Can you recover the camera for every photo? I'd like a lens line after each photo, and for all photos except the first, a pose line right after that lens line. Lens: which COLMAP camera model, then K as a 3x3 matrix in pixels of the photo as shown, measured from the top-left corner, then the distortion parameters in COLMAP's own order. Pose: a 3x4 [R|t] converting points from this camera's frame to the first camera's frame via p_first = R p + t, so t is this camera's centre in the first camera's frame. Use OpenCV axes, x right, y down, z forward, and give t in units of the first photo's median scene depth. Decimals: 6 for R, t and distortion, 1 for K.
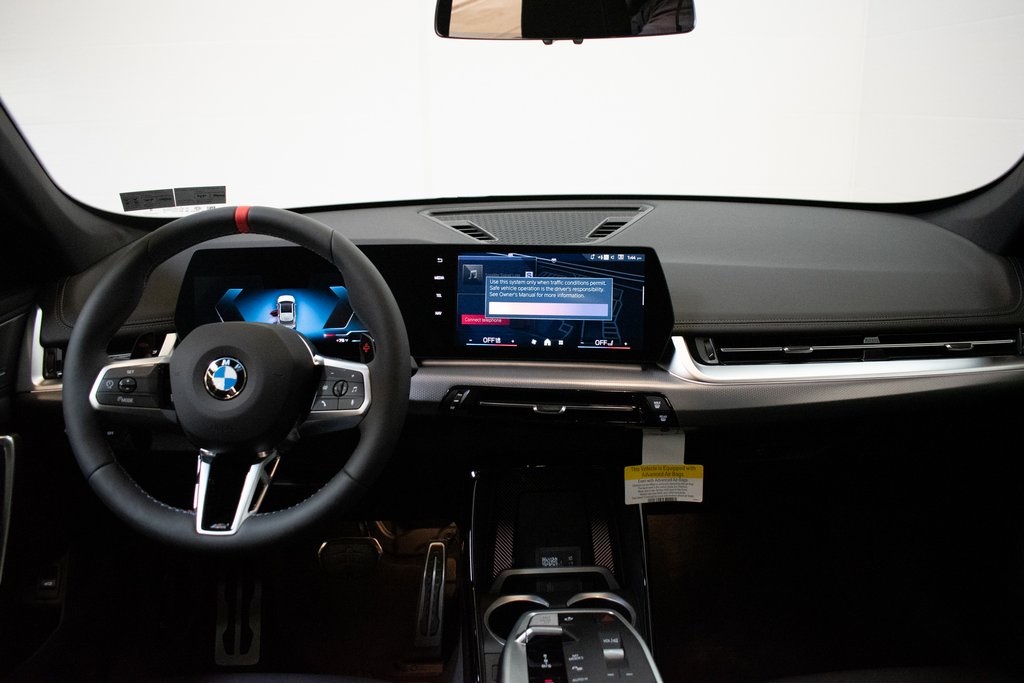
lens RADIAL K [[792.2, 0, 512.0], [0, 792.2, 341.5], [0, 0, 1]] dist [-0.134960, 0.092954]
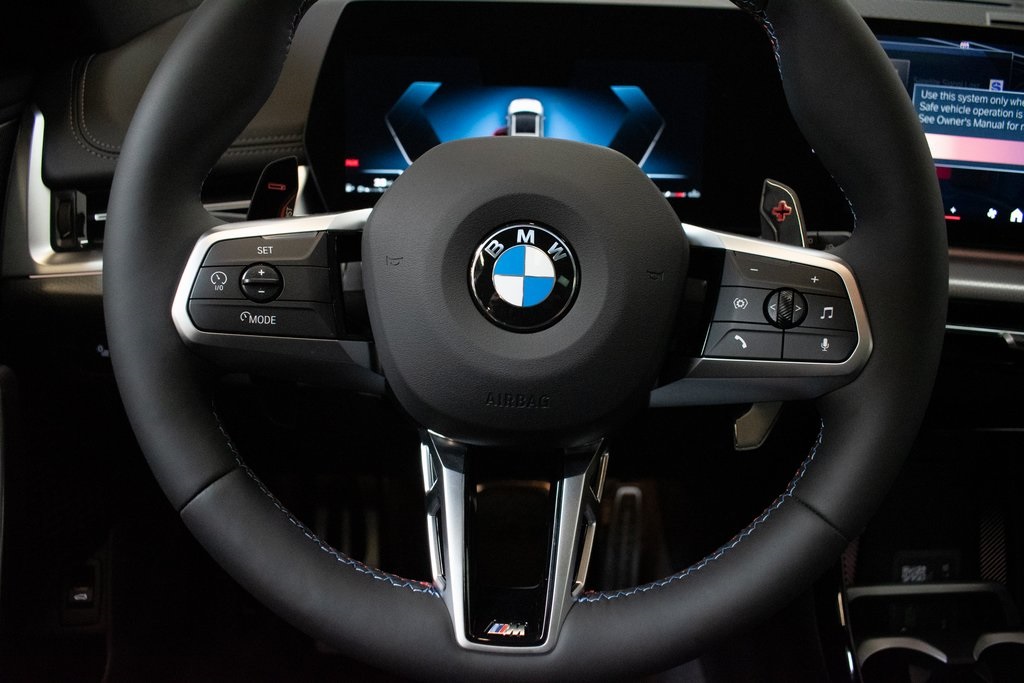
lens RADIAL K [[795.6, 0, 512.0], [0, 795.6, 341.5], [0, 0, 1]] dist [-0.121314, 0.044726]
pose [[0.999331, 0.036480, 0.002649, -0.315520], [-0.036373, 0.983539, 0.177000, 0.006813], [0.003852, -0.176978, 0.984207, 0.500485]]
